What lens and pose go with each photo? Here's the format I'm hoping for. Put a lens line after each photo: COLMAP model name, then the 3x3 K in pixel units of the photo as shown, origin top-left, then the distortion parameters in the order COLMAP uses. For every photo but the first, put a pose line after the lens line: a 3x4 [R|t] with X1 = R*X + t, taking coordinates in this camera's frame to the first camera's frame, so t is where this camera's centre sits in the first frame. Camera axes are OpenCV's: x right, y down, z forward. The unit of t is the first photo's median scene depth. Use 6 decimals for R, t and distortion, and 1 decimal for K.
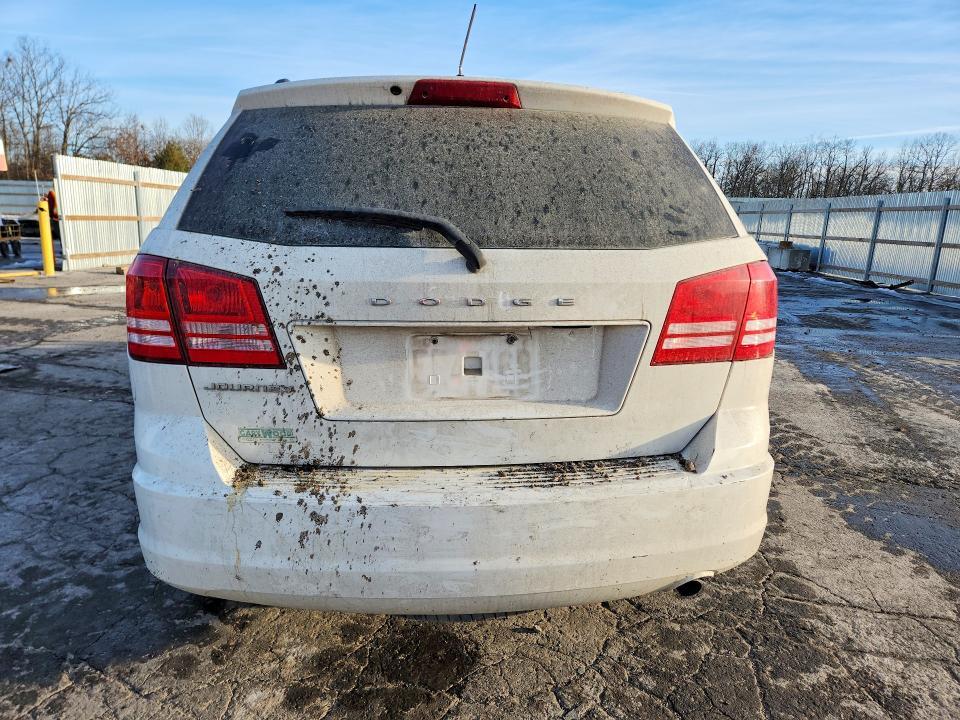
lens RADIAL K [[656.8, 0, 480.0], [0, 656.8, 360.0], [0, 0, 1]] dist [-0.008258, -0.004613]
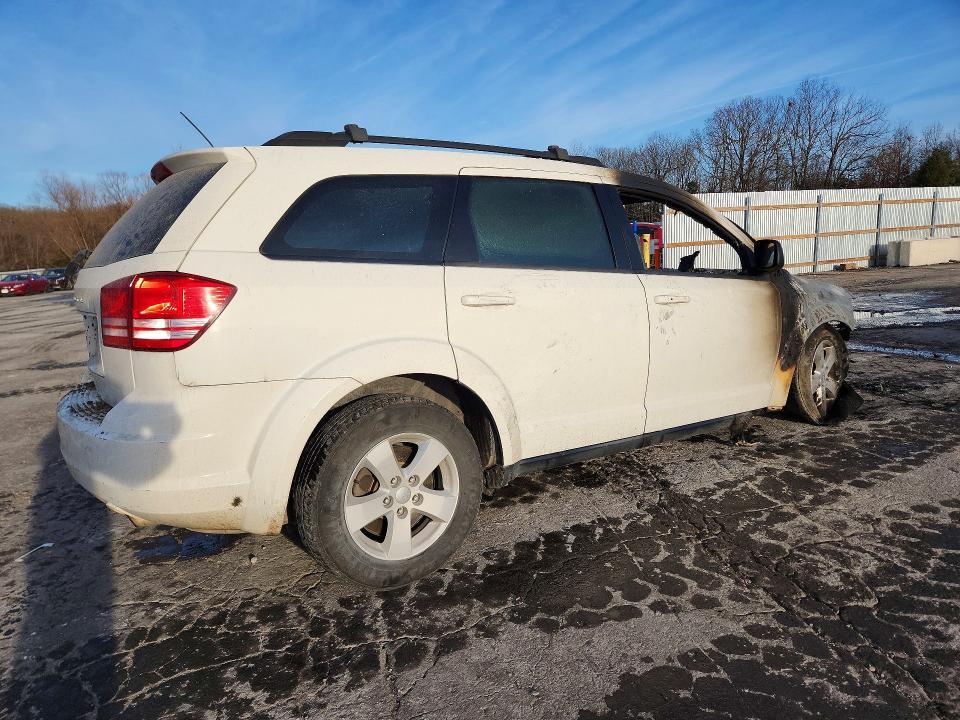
lens RADIAL K [[623.6, 0, 471.8], [0, 623.6, 363.4], [0, 0, 1]] dist [0.059842, -0.046615]
pose [[0.484410, 0.091242, -0.870070, 1.317956], [-0.107037, 0.993256, 0.044567, -0.092023], [0.868269, 0.071542, 0.490909, 0.689703]]
